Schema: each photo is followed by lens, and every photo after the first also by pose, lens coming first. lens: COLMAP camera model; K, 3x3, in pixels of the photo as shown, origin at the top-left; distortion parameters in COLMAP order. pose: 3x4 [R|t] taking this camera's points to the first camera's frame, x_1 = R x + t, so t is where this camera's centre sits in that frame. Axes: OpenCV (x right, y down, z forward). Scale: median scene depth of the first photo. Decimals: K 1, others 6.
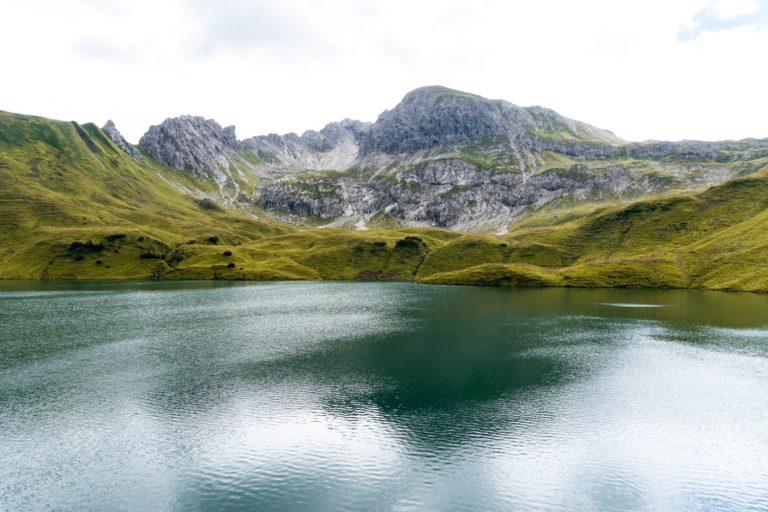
lens RADIAL K [[545.6, 0, 380.7], [0, 545.6, 255.9], [0, 0, 1]] dist [-0.047378, 0.005369]
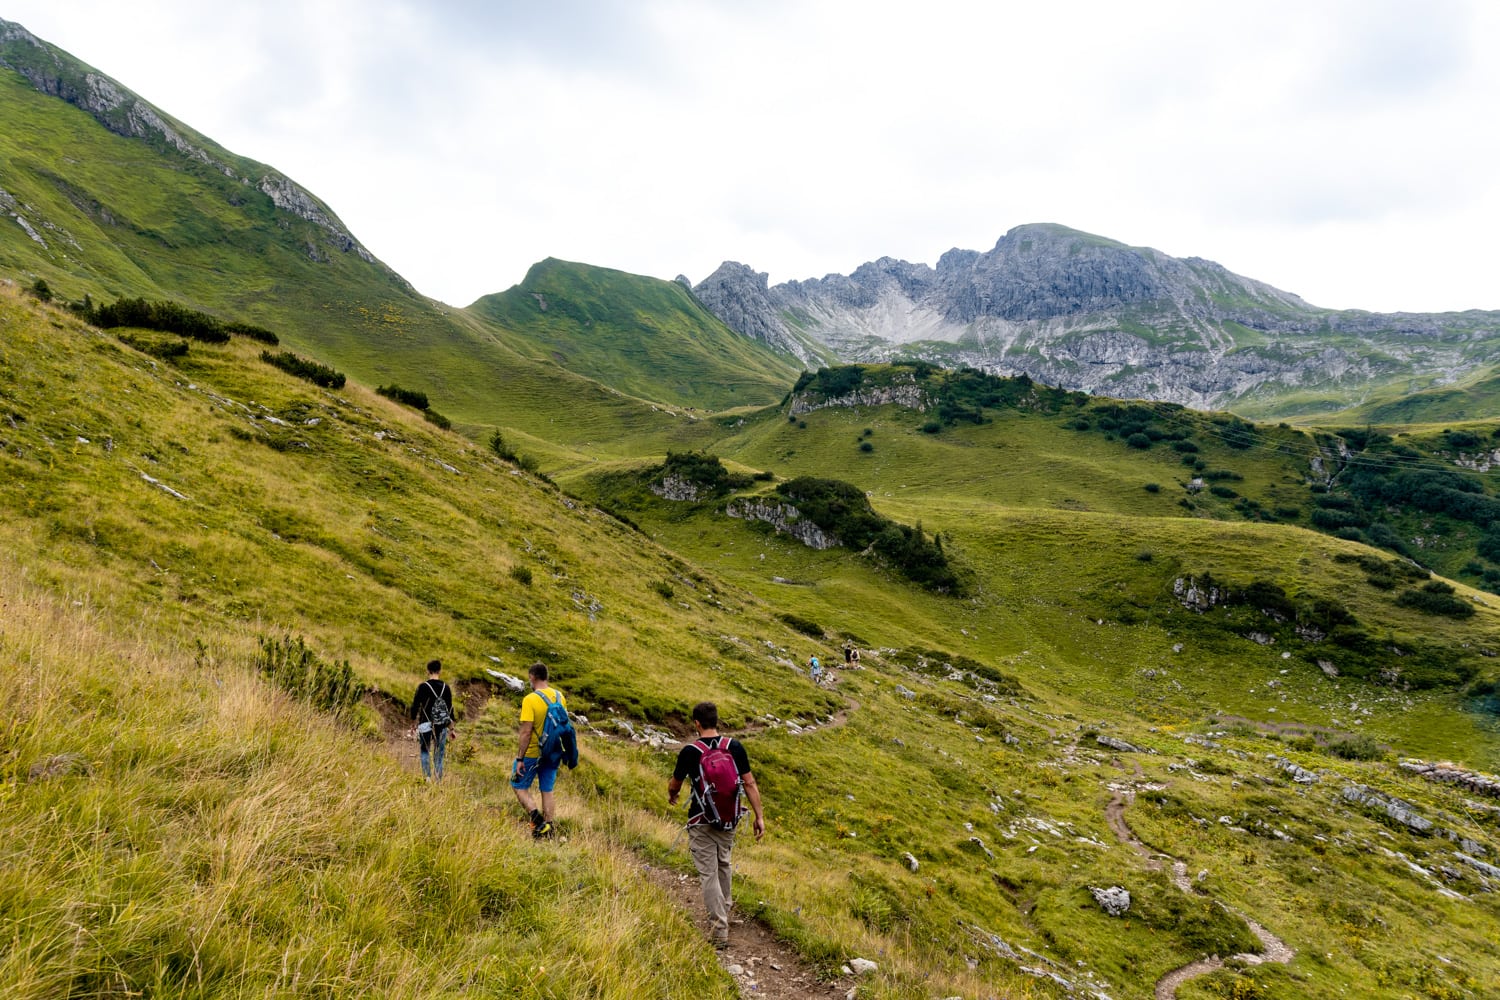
lens RADIAL K [[1065.7, 0, 762.5], [0, 1065.7, 497.8], [0, 0, 1]] dist [-0.047378, 0.005369]
pose [[0.999050, 0.002336, 0.043515, -0.454156], [-0.003127, 0.999831, 0.018131, 0.039539], [-0.043465, -0.018250, 0.998888, -0.535082]]
